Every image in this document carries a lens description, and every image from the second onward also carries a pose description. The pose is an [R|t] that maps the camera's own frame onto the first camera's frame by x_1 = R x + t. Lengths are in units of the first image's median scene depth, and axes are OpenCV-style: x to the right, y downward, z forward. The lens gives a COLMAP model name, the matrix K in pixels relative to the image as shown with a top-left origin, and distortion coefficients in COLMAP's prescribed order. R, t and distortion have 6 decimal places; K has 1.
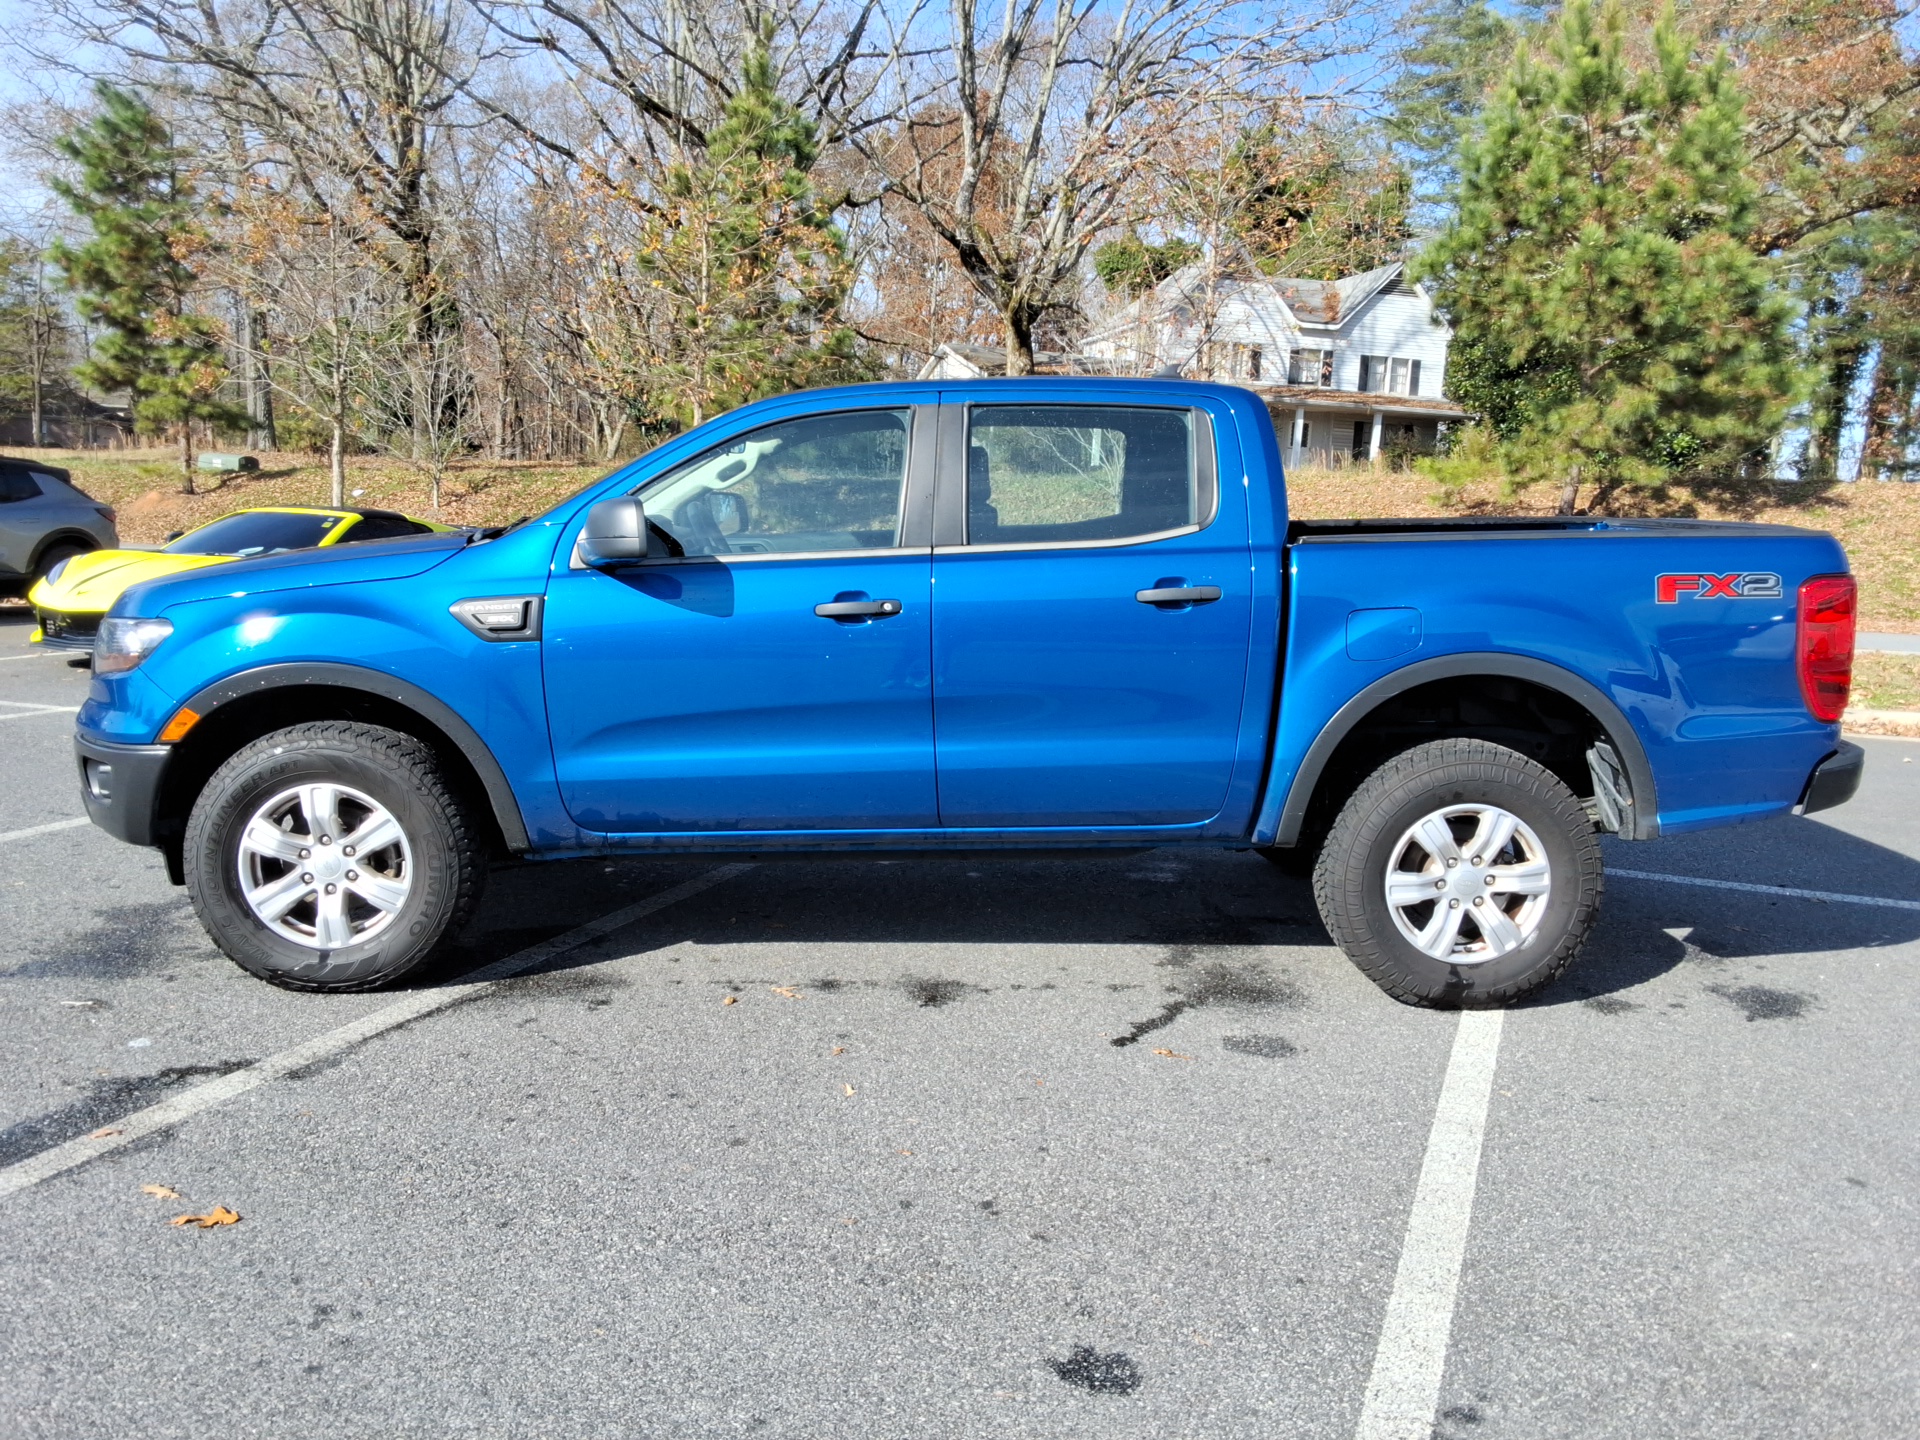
lens RADIAL K [[1534.9, 0, 985.0], [0, 1534.9, 708.0], [0, 0, 1]] dist [0.099250, -0.140551]
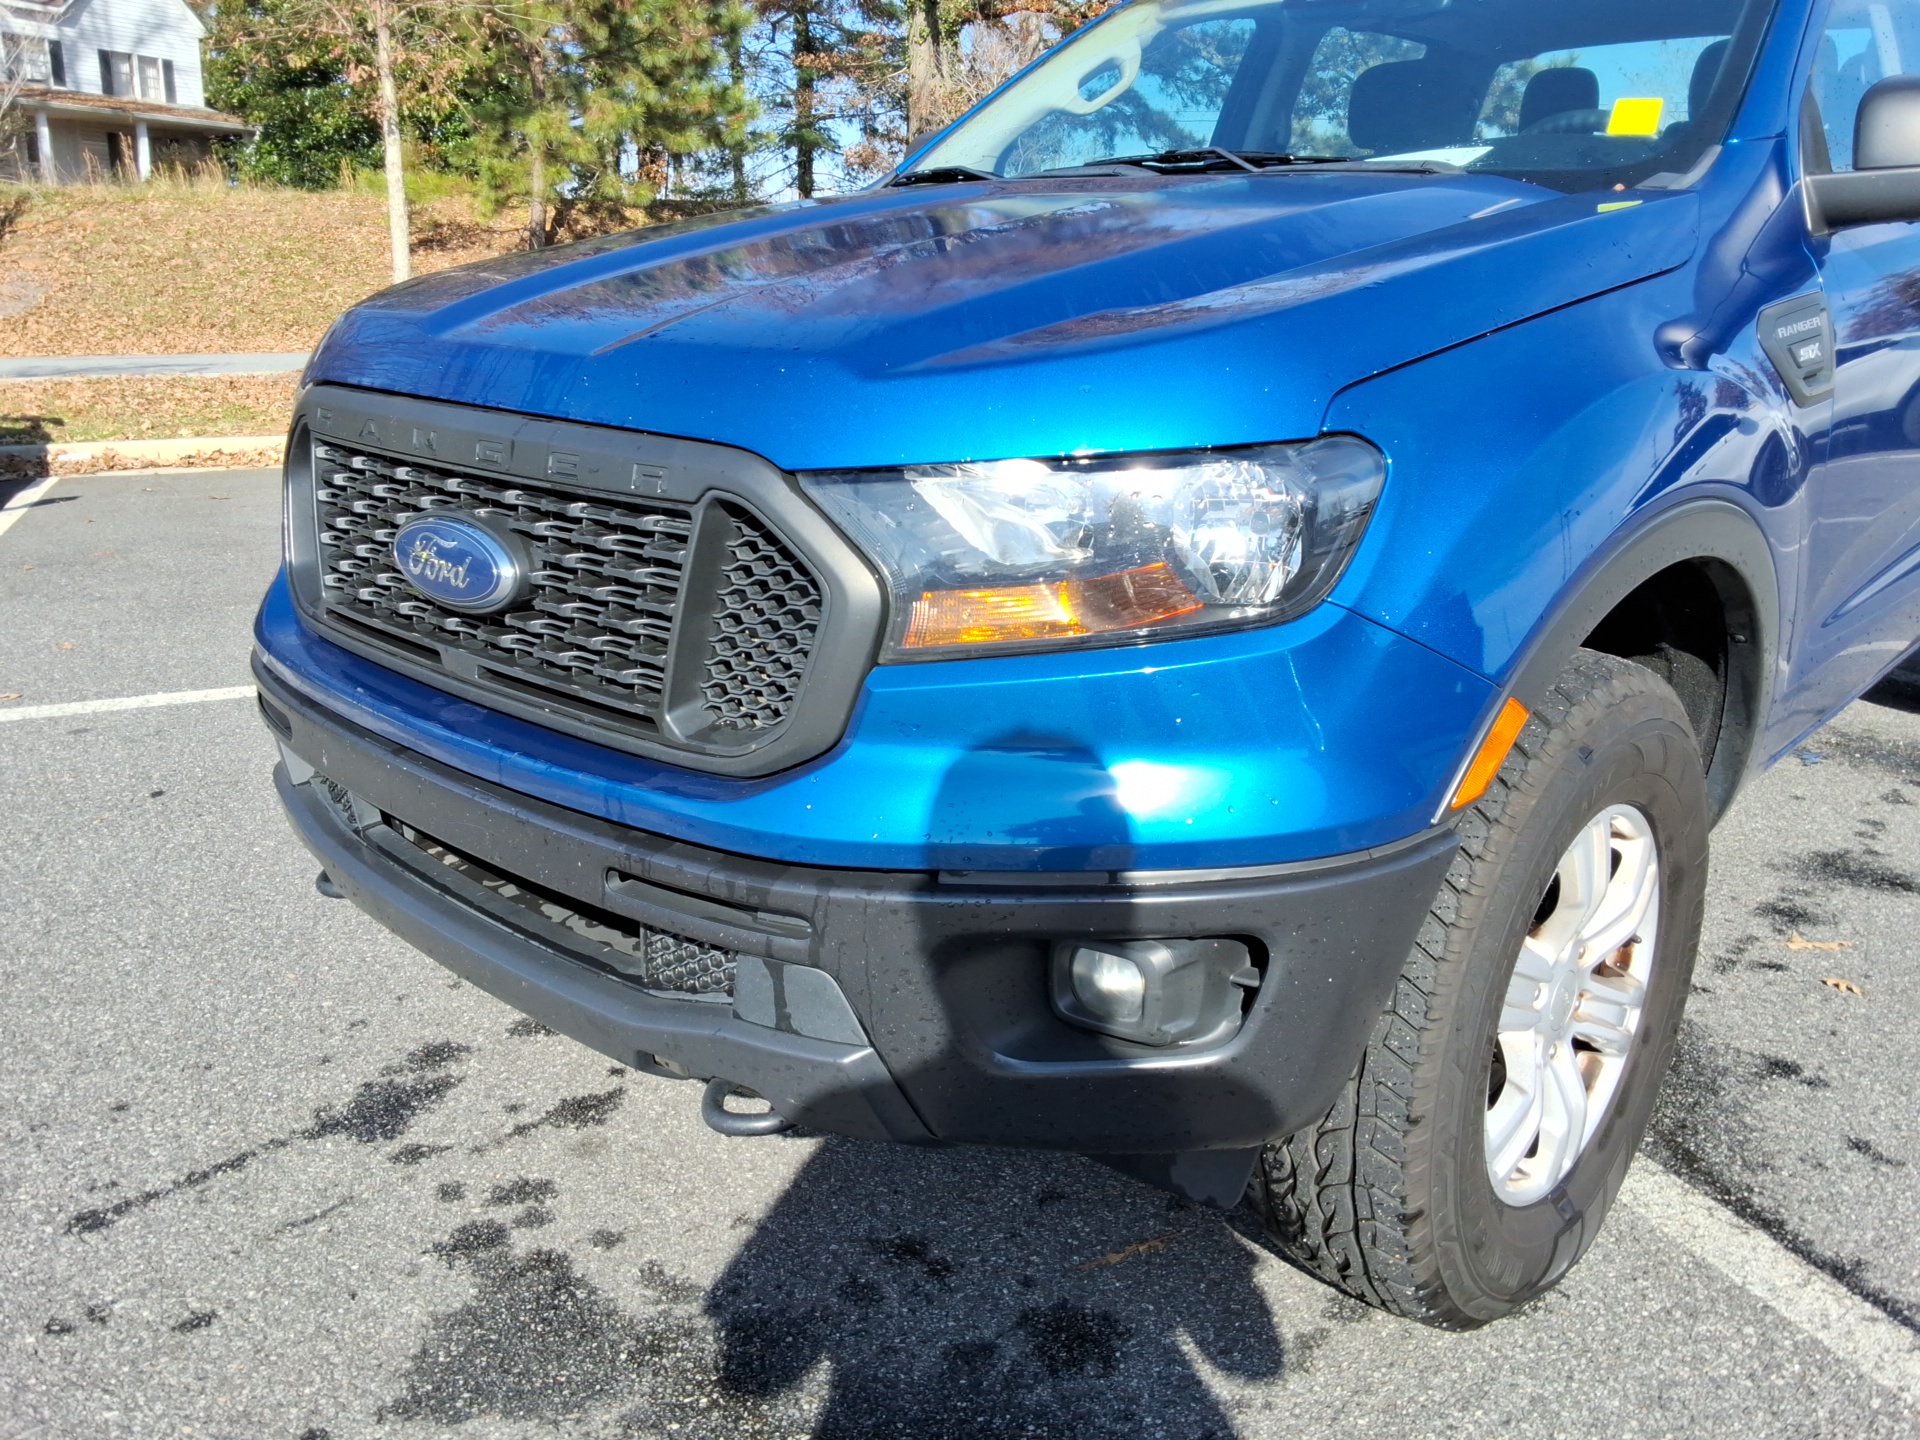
lens RADIAL K [[1534.9, 0, 967.6], [0, 1534.9, 701.1], [0, 0, 1]] dist [0.099250, -0.140551]
pose [[0.707353, -0.216191, 0.672988, -0.098364], [0.108036, 0.973960, 0.199322, -0.009053], [-0.698556, -0.068284, 0.712290, 0.103302]]
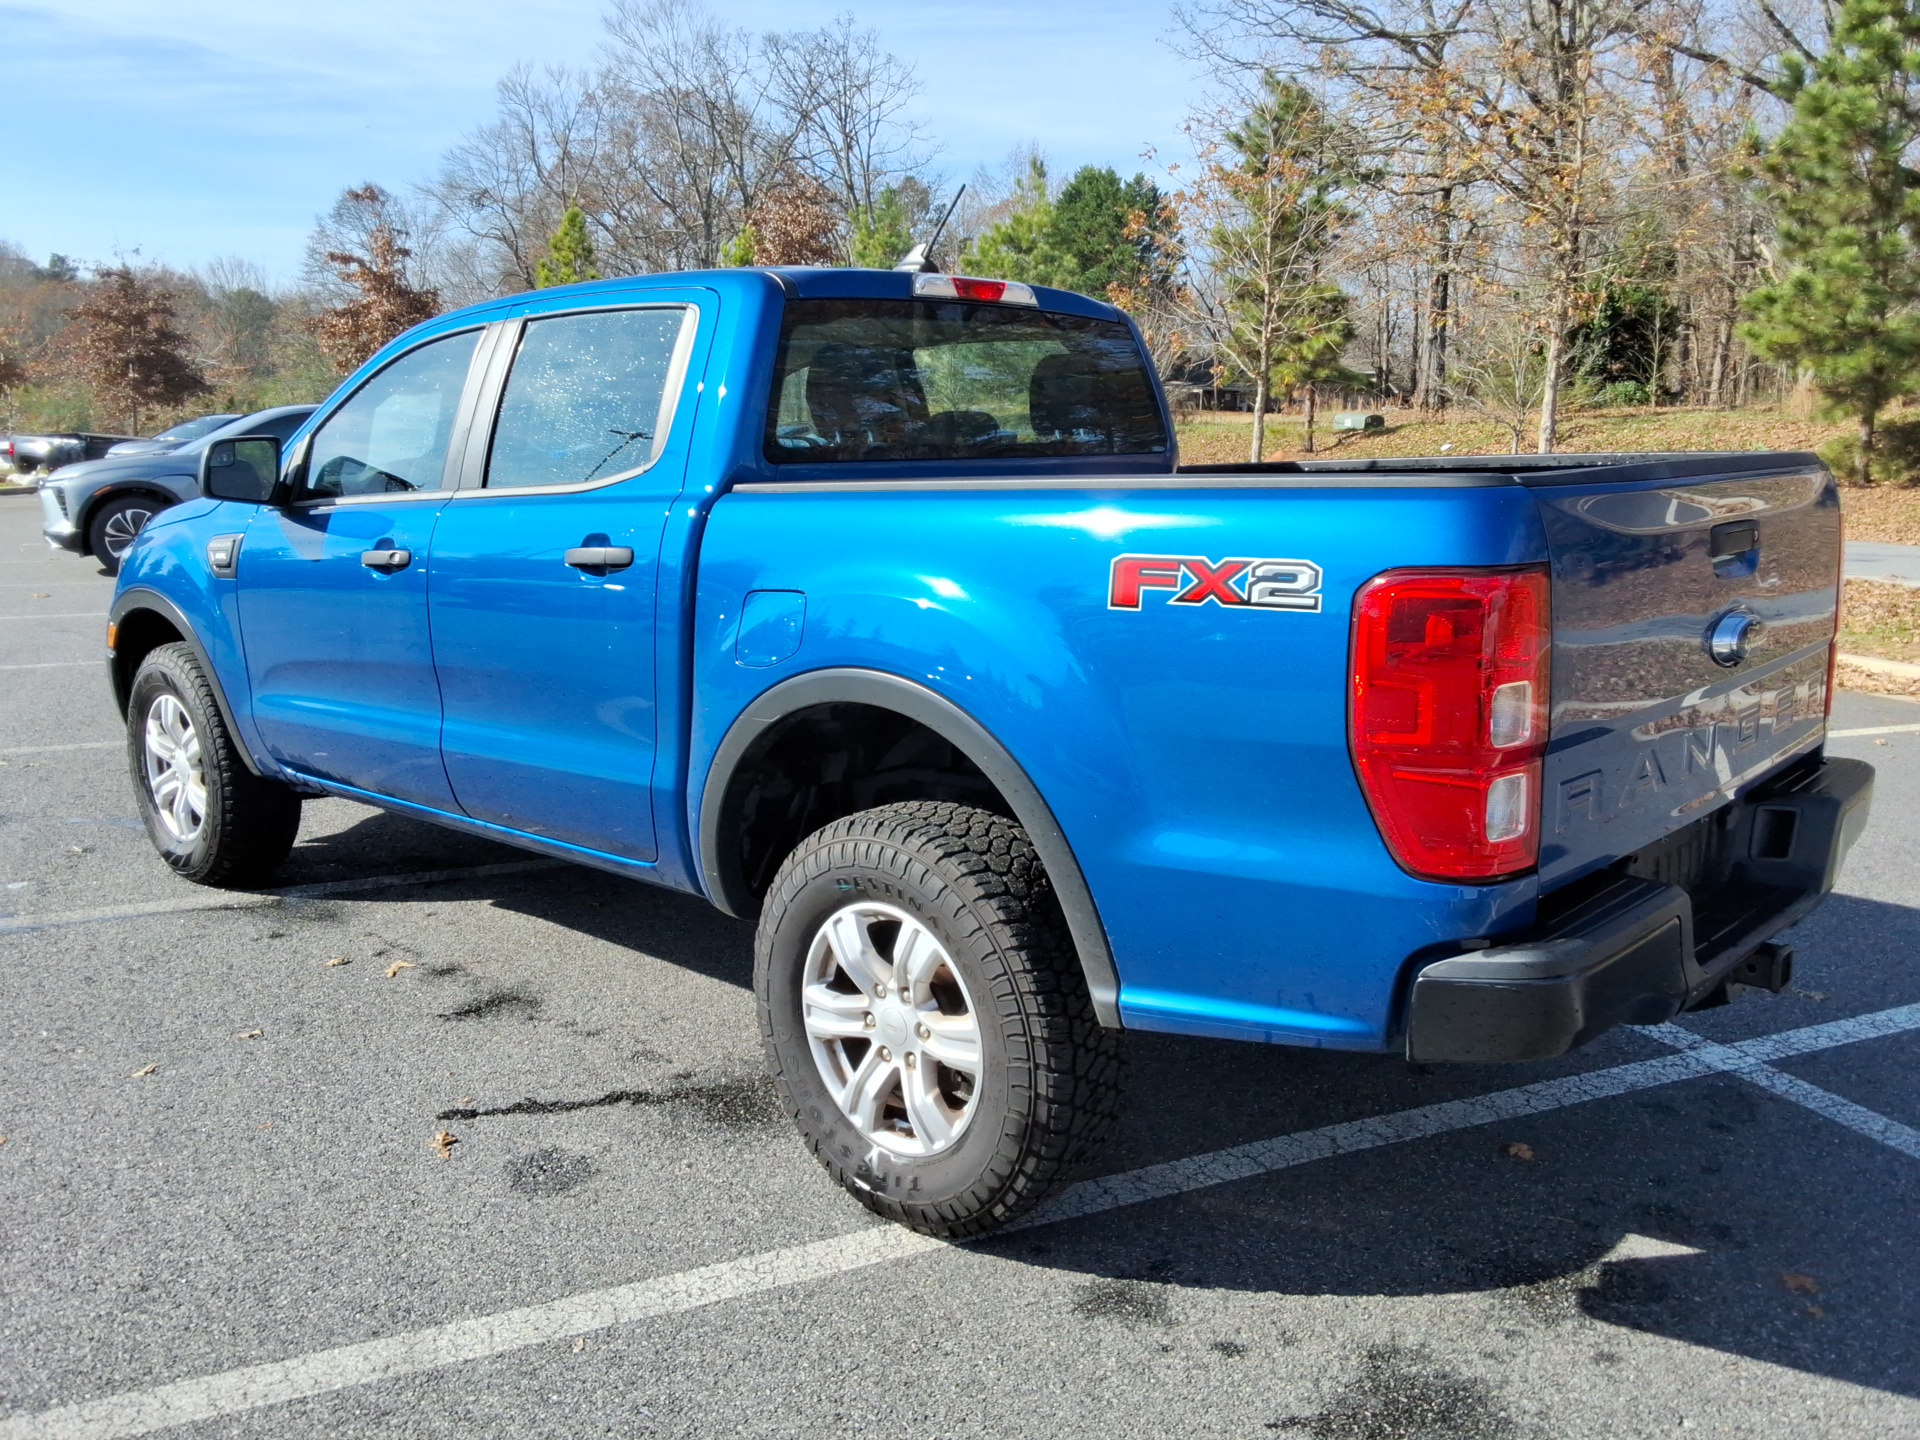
lens RADIAL K [[1534.9, 0, 978.9], [0, 1534.9, 726.1], [0, 0, 1]] dist [0.099250, -0.140551]
pose [[0.714510, 0.111632, -0.690662, 0.098181], [-0.084304, 0.993733, 0.073402, -0.007811], [0.694527, 0.005779, 0.719443, 0.072832]]
